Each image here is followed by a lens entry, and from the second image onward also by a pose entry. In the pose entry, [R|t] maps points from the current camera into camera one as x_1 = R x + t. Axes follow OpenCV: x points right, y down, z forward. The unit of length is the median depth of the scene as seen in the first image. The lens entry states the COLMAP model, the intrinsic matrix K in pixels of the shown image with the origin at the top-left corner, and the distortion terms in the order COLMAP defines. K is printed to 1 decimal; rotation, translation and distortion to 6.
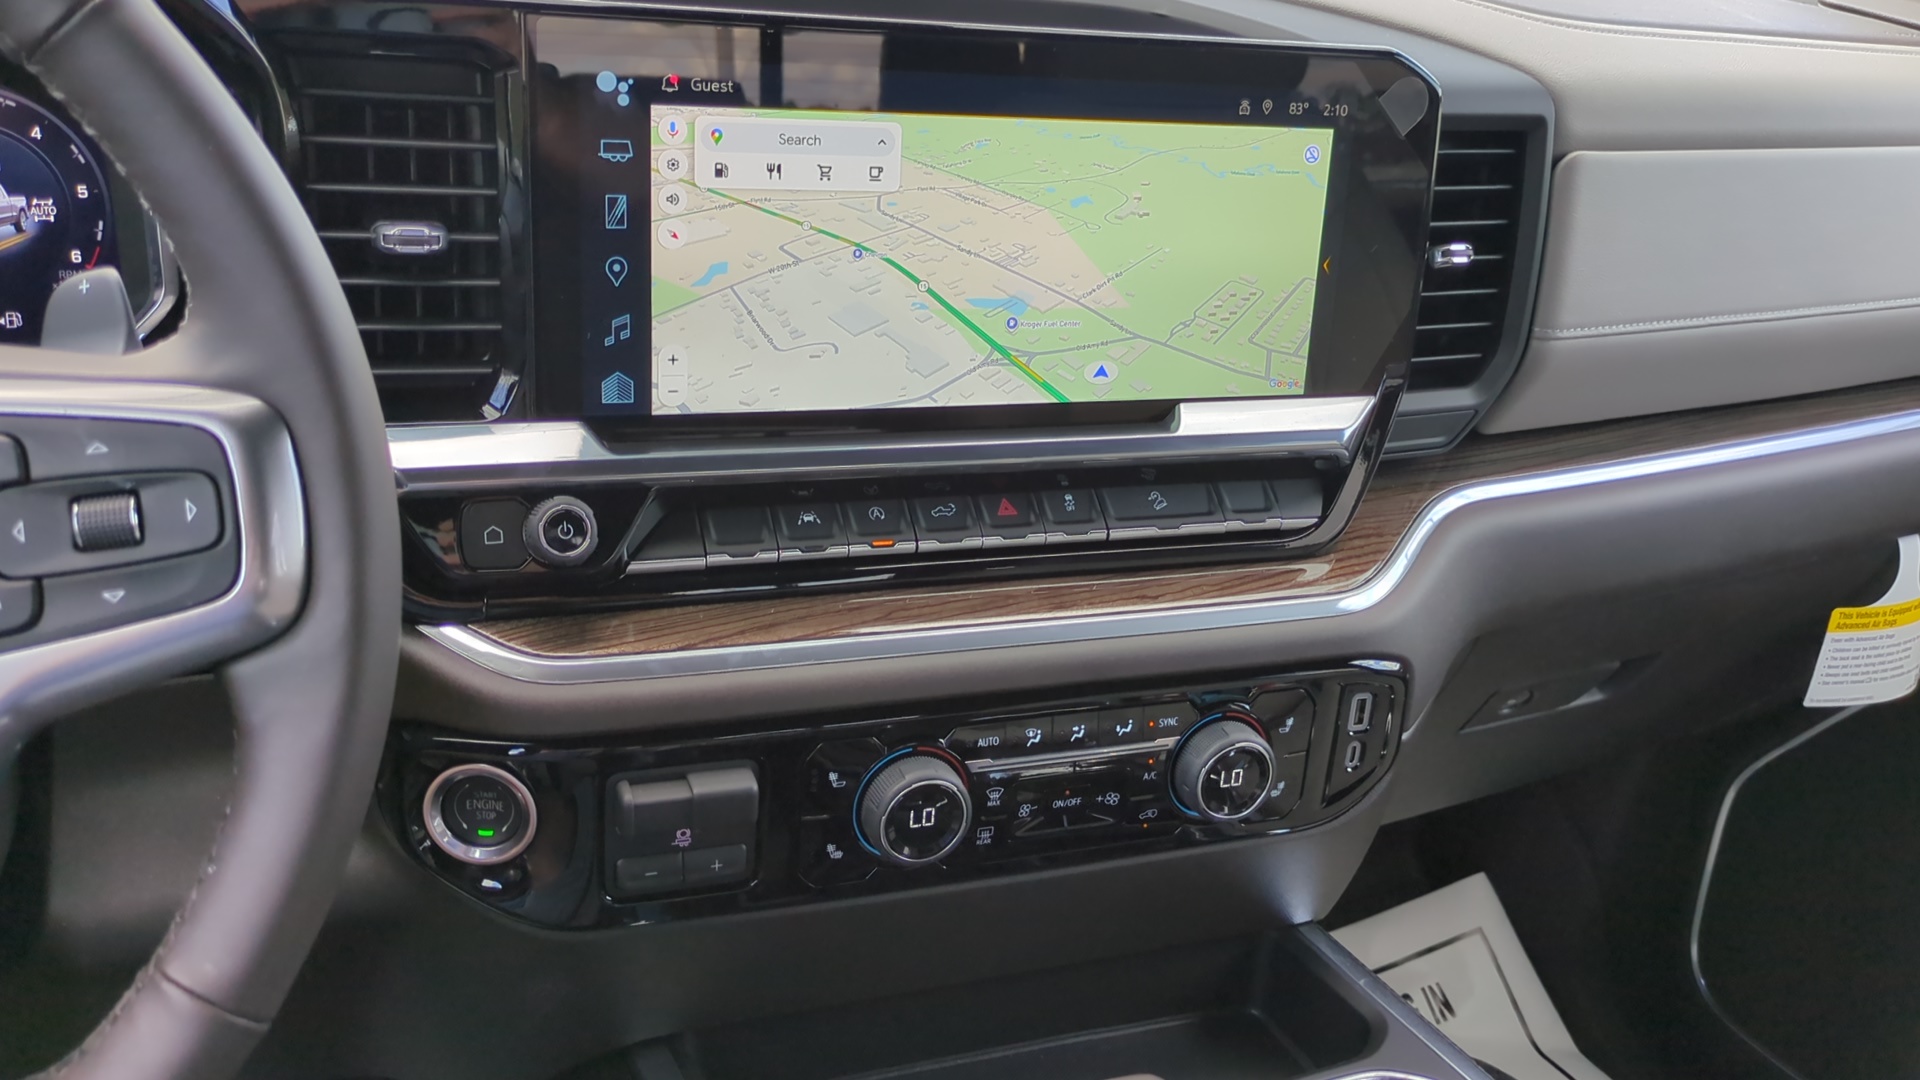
lens RADIAL K [[1588.3, 0, 960.0], [0, 1588.3, 540.0], [0, 0, 1]] dist [0.072590, -0.145590]
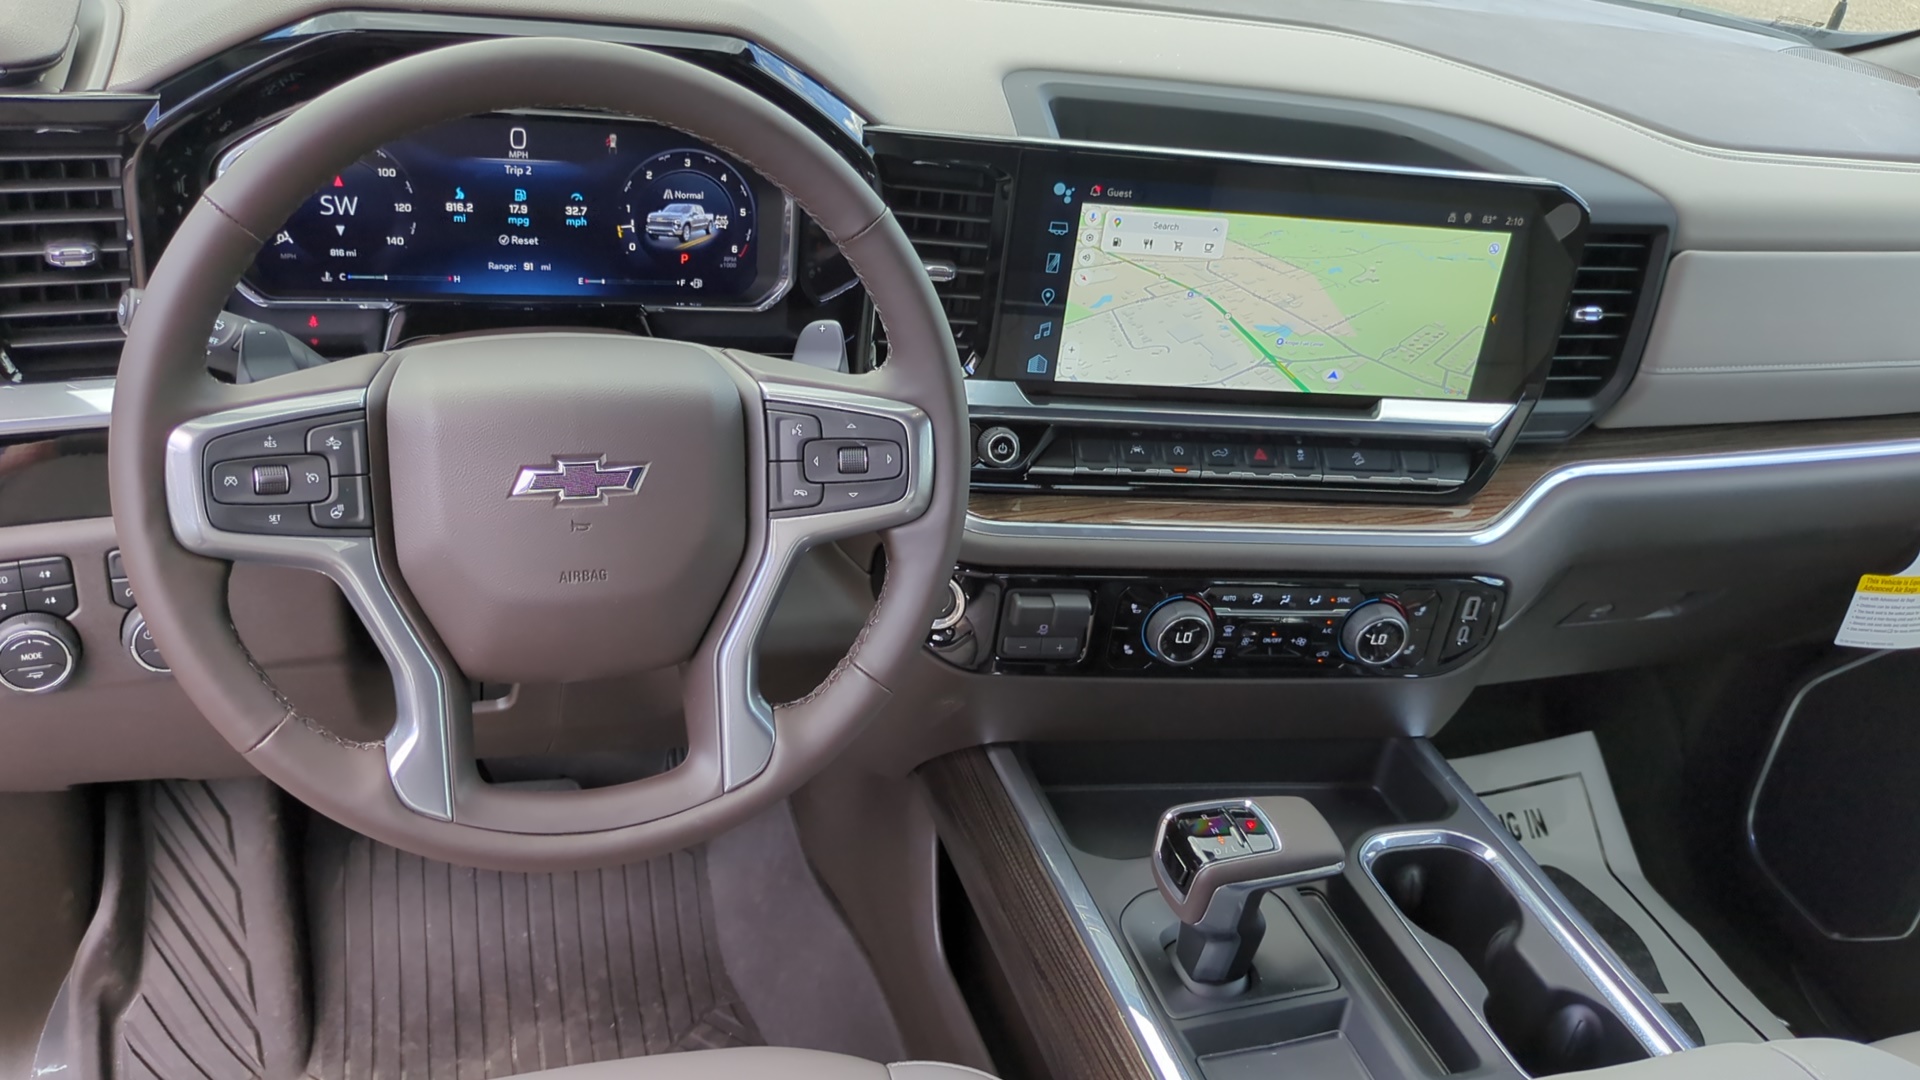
lens RADIAL K [[1588.3, 0, 960.0], [0, 1588.3, 540.0], [0, 0, 1]] dist [0.072590, -0.145590]
pose [[0.983733, 0.130668, -0.123271, -0.058339], [-0.113631, 0.984119, 0.136370, -0.119297], [0.139132, -0.120144, 0.982959, -0.619643]]
